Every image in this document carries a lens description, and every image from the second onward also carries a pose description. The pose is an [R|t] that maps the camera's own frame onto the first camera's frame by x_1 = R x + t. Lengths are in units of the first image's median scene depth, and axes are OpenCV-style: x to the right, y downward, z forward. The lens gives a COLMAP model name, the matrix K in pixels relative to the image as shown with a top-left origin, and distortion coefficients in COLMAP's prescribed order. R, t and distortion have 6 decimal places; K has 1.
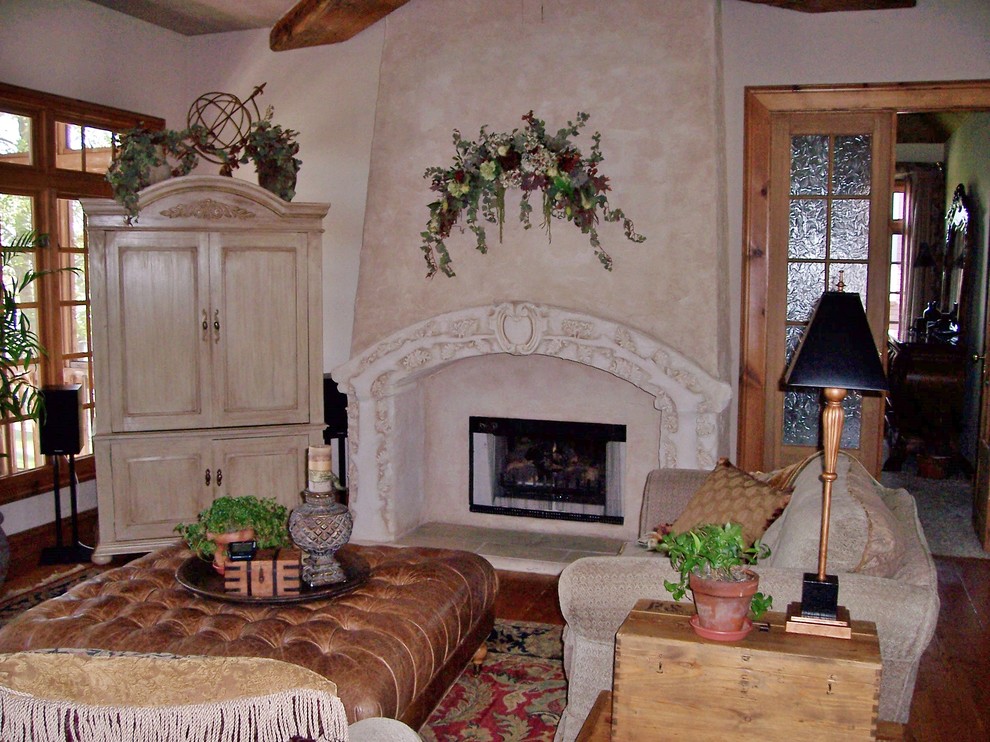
lens RADIAL K [[981.8, 0, 495.0], [0, 981.8, 371.0], [0, 0, 1]] dist [-0.145135, 0.018179]
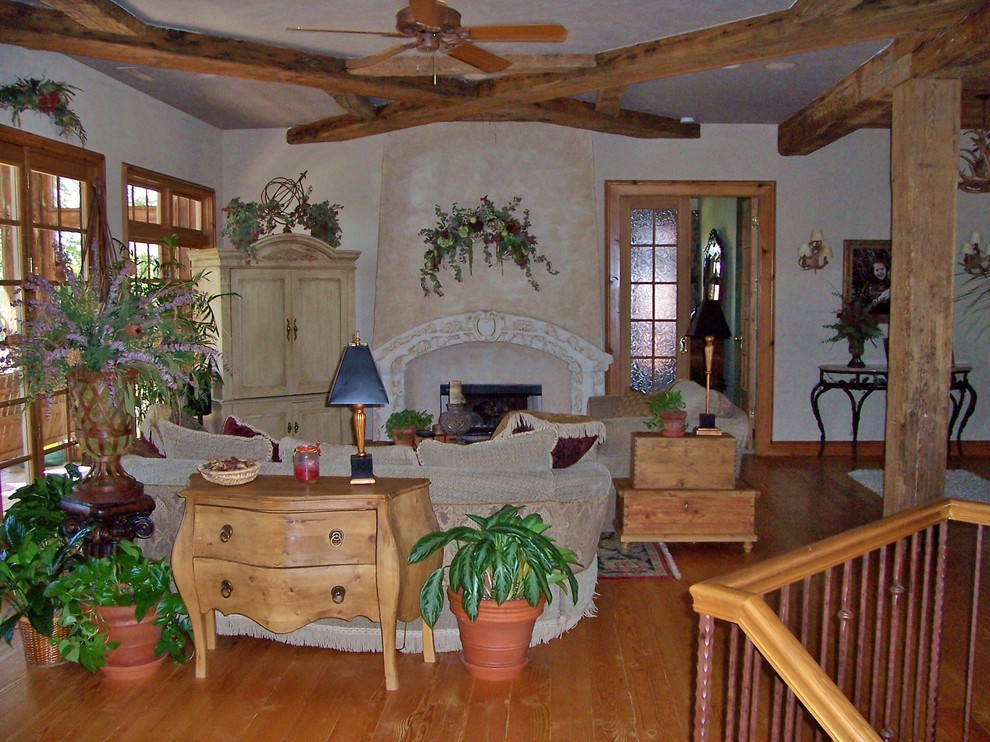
lens RADIAL K [[981.8, 0, 495.0], [0, 981.8, 371.0], [0, 0, 1]] dist [-0.145135, 0.018179]
pose [[0.963970, -0.032995, 0.263957, -0.396121], [0.038161, 0.999167, -0.014470, 0.055886], [-0.263260, 0.024022, 0.964426, -0.600770]]
